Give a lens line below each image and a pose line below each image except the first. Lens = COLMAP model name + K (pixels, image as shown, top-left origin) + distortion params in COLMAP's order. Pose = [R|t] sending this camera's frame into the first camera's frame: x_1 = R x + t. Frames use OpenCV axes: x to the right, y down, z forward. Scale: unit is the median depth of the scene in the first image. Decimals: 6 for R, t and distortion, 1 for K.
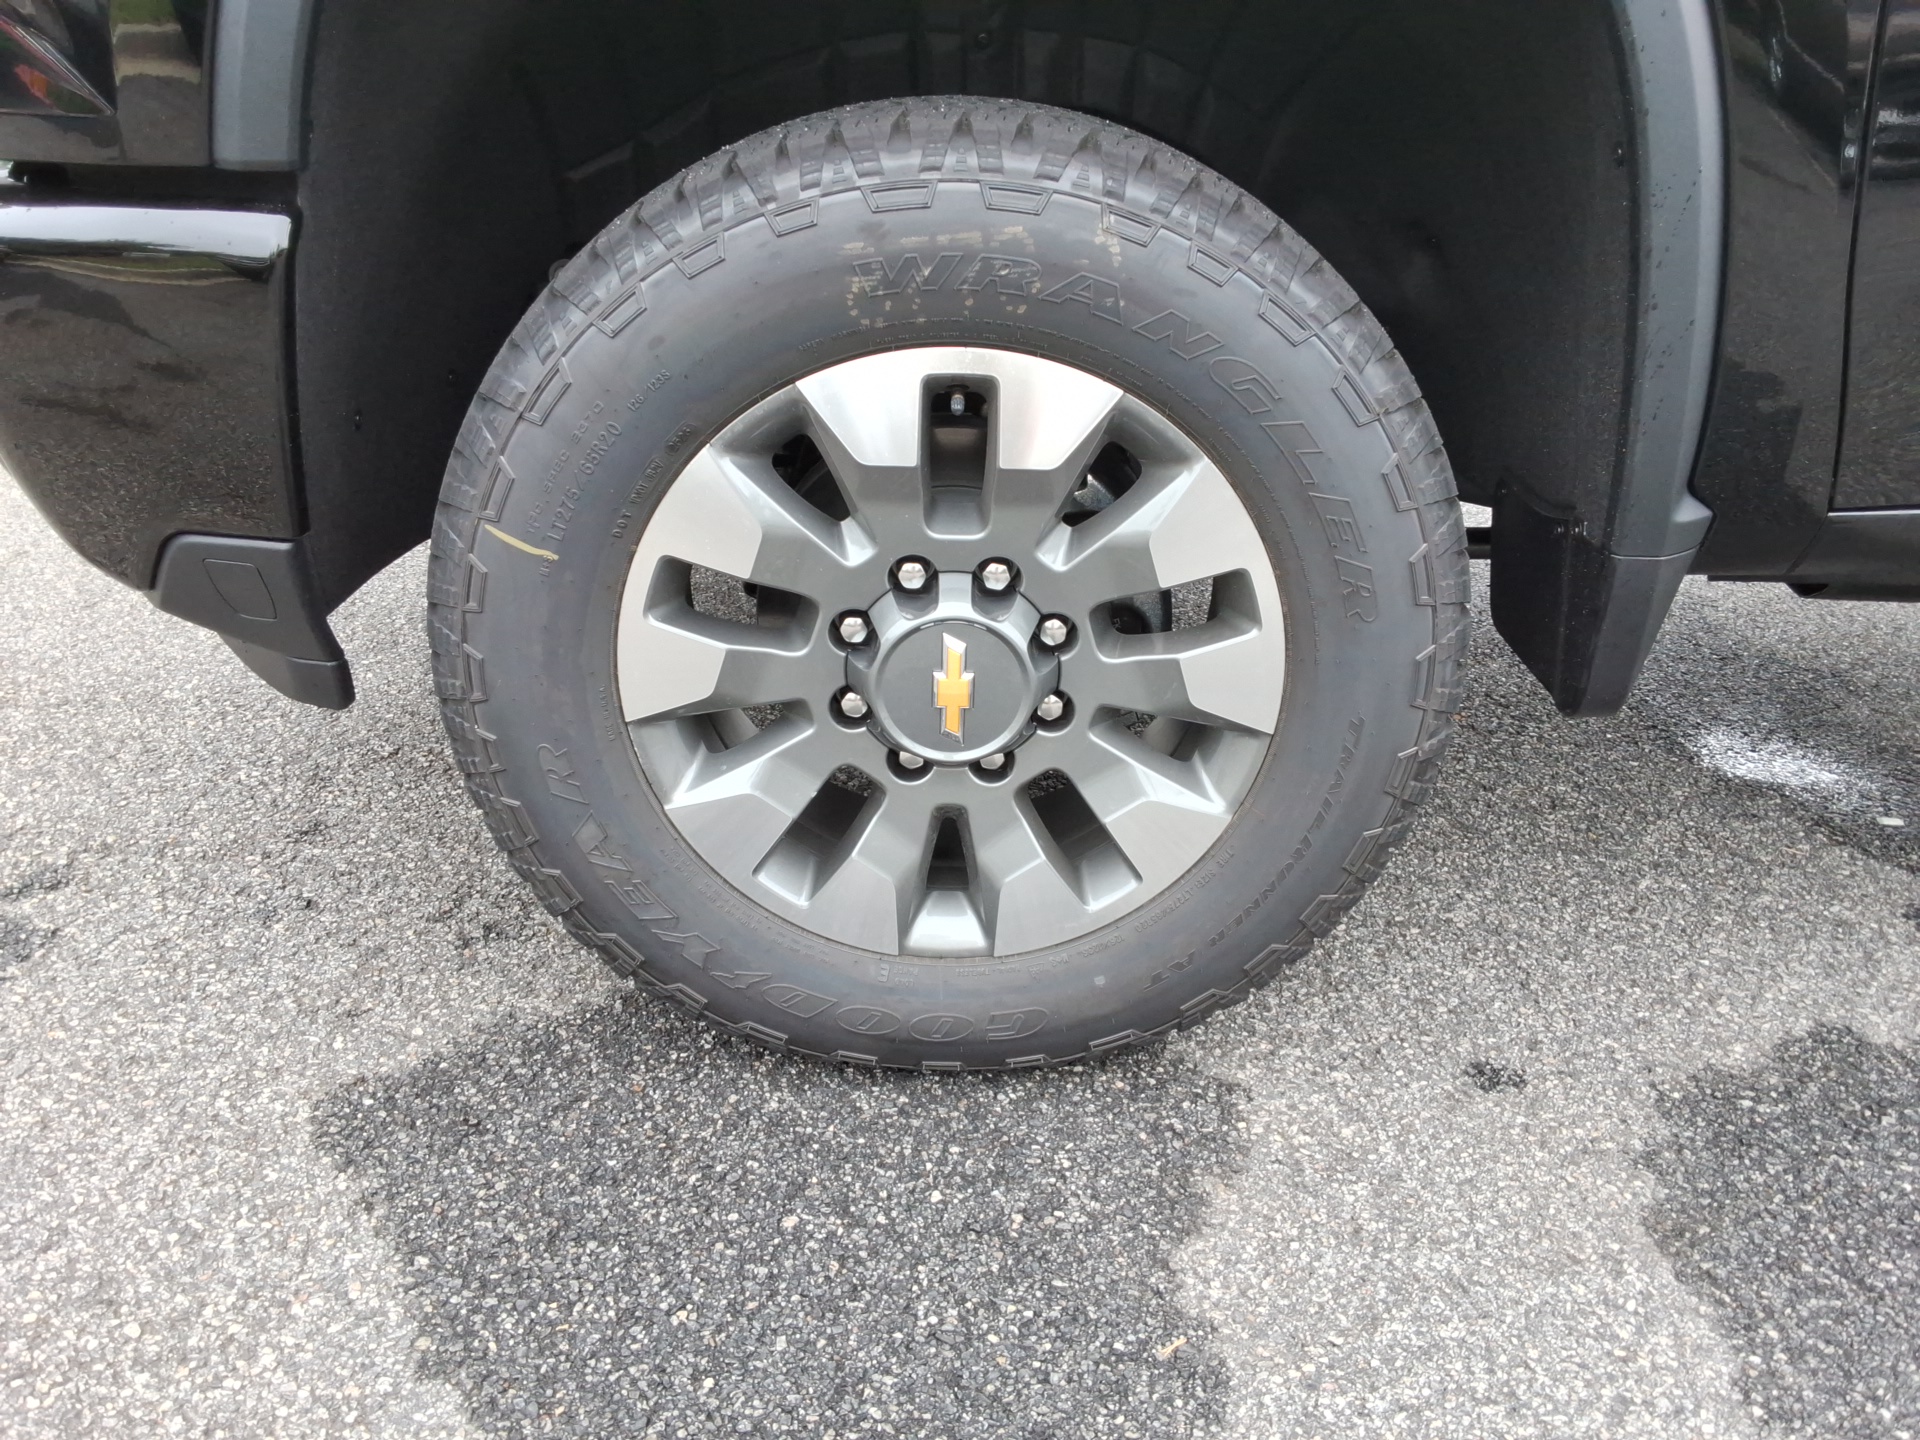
lens RADIAL K [[1544.2, 0, 966.5], [0, 1544.2, 695.7], [0, 0, 1]] dist [0.096636, -0.146950]
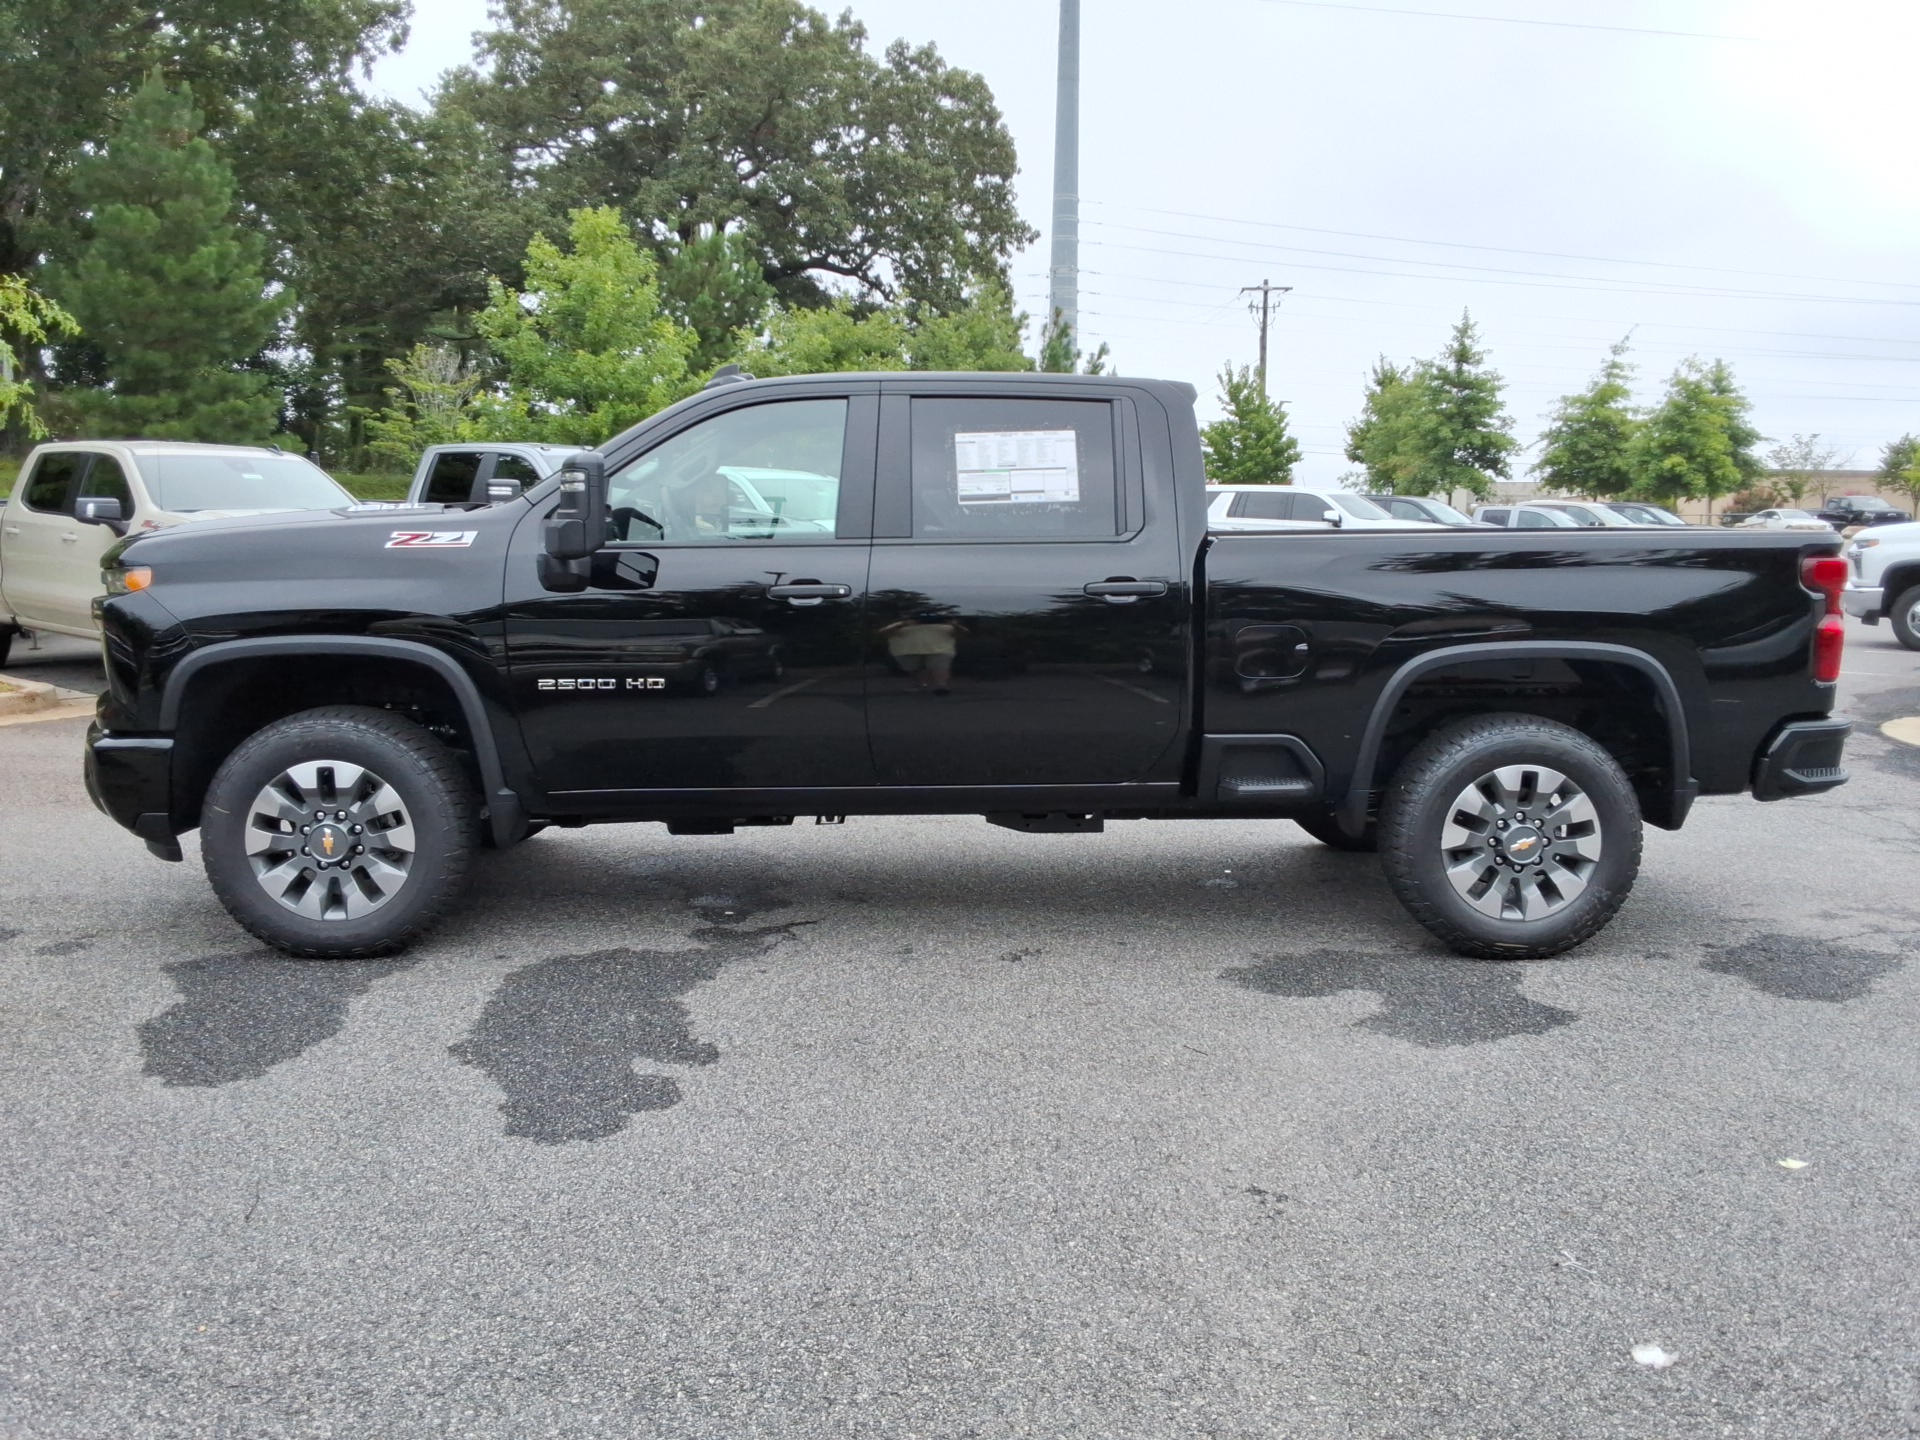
lens RADIAL K [[1544.2, 0, 937.9], [0, 1544.2, 703.6], [0, 0, 1]] dist [0.096636, -0.146950]
pose [[0.999104, -0.042258, -0.002153, 1.624634], [0.039750, 0.954810, -0.294547, 0.924568], [0.014502, 0.294198, 0.955635, -3.032409]]
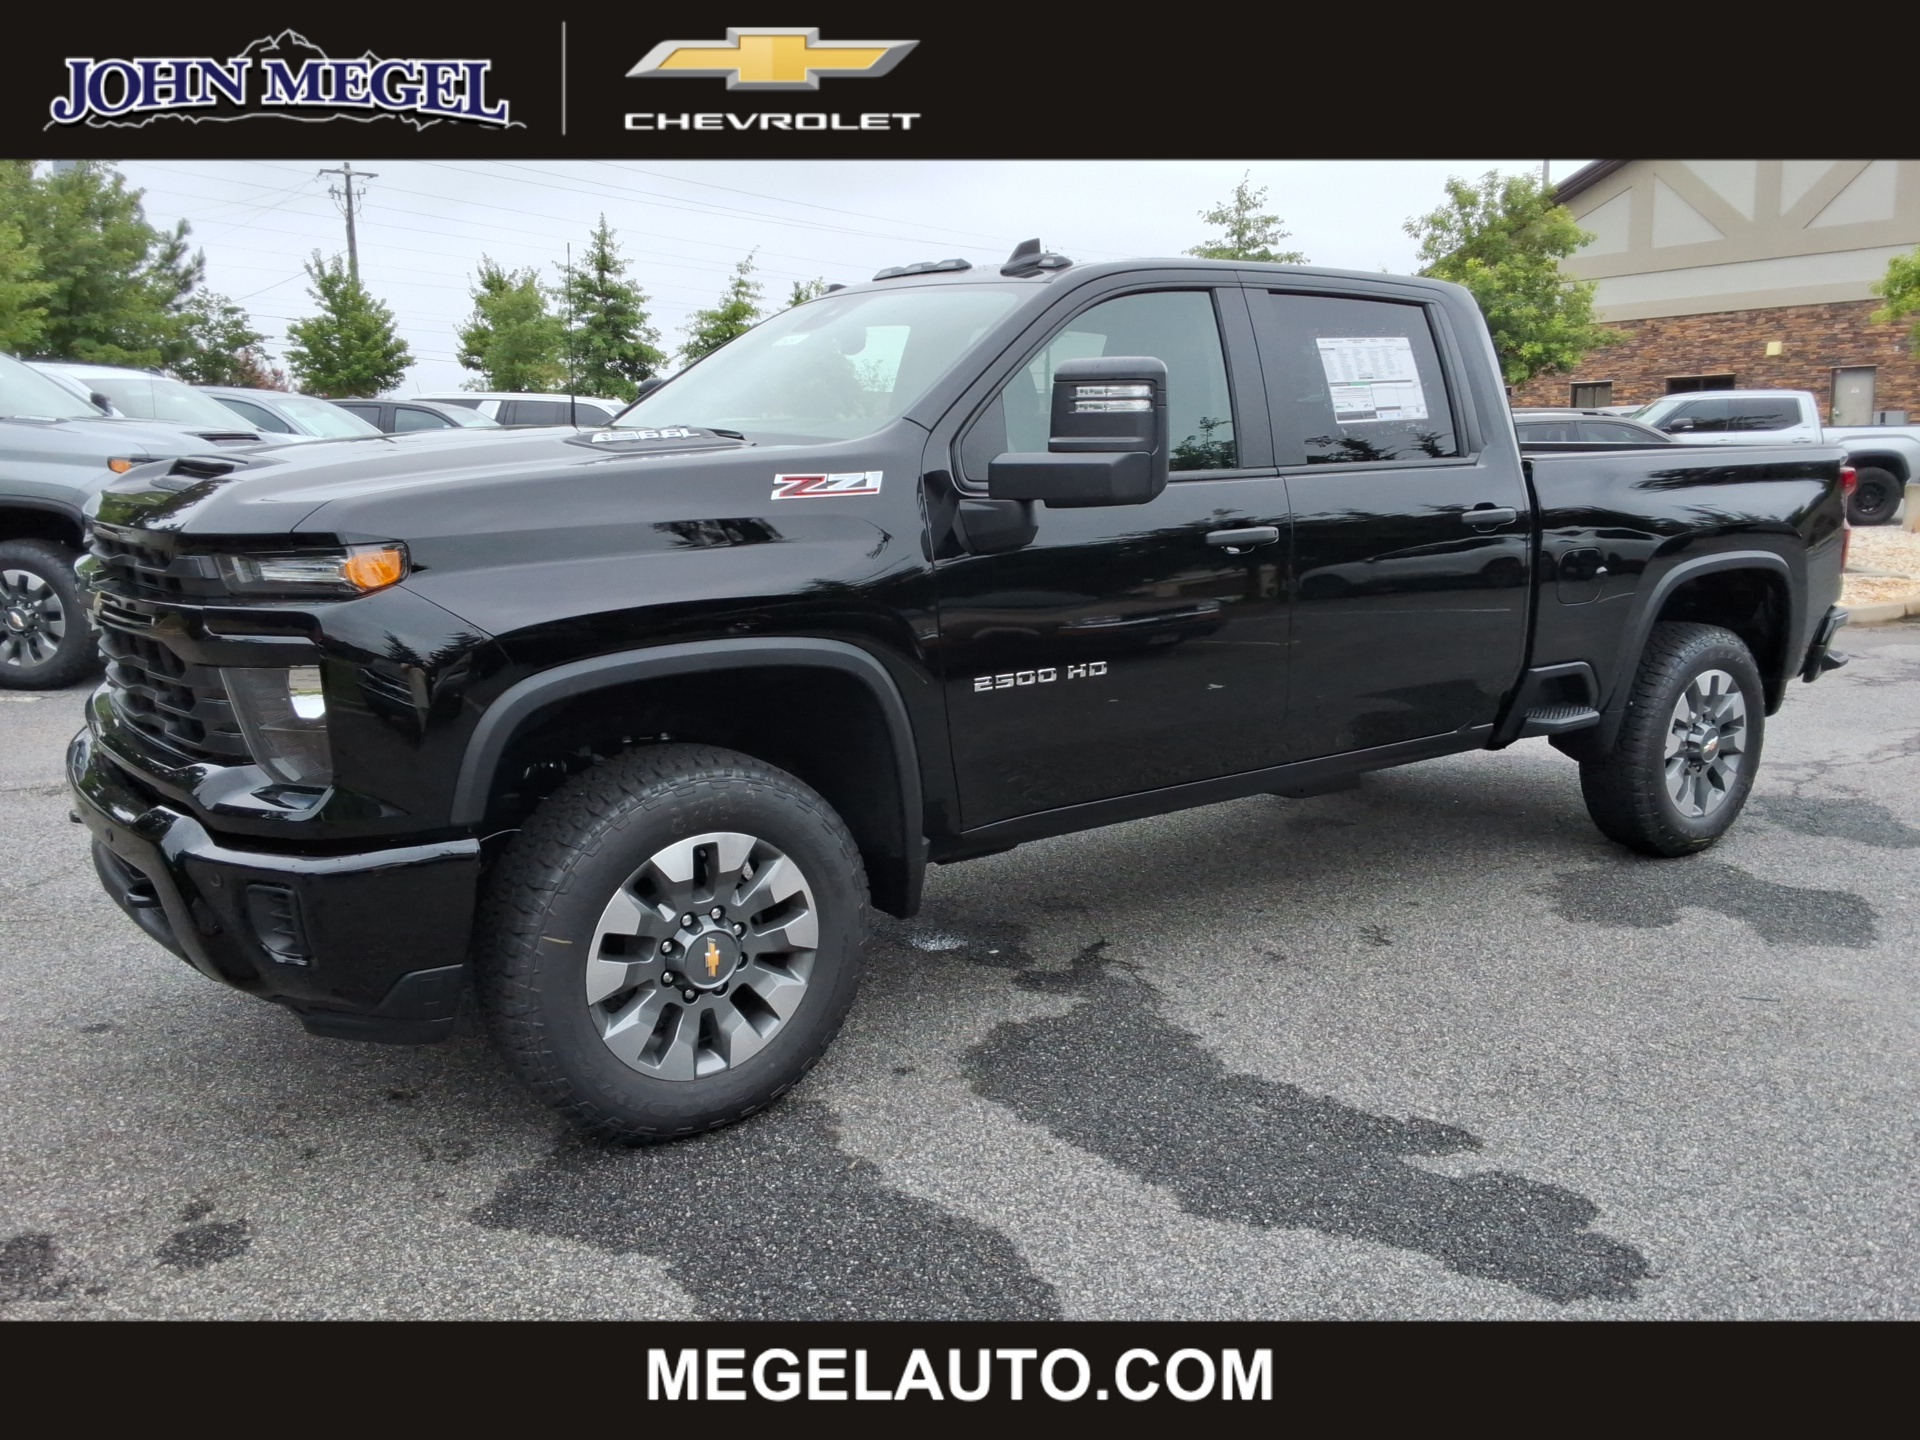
lens RADIAL K [[1544.2, 0, 965.0], [0, 1544.2, 719.0], [0, 0, 1]] dist [0.096636, -0.146950]
pose [[0.814452, -0.149996, 0.560508, -1.077567], [0.268223, 0.953926, -0.134467, 0.077184], [-0.514514, 0.259858, 0.817159, -1.491677]]
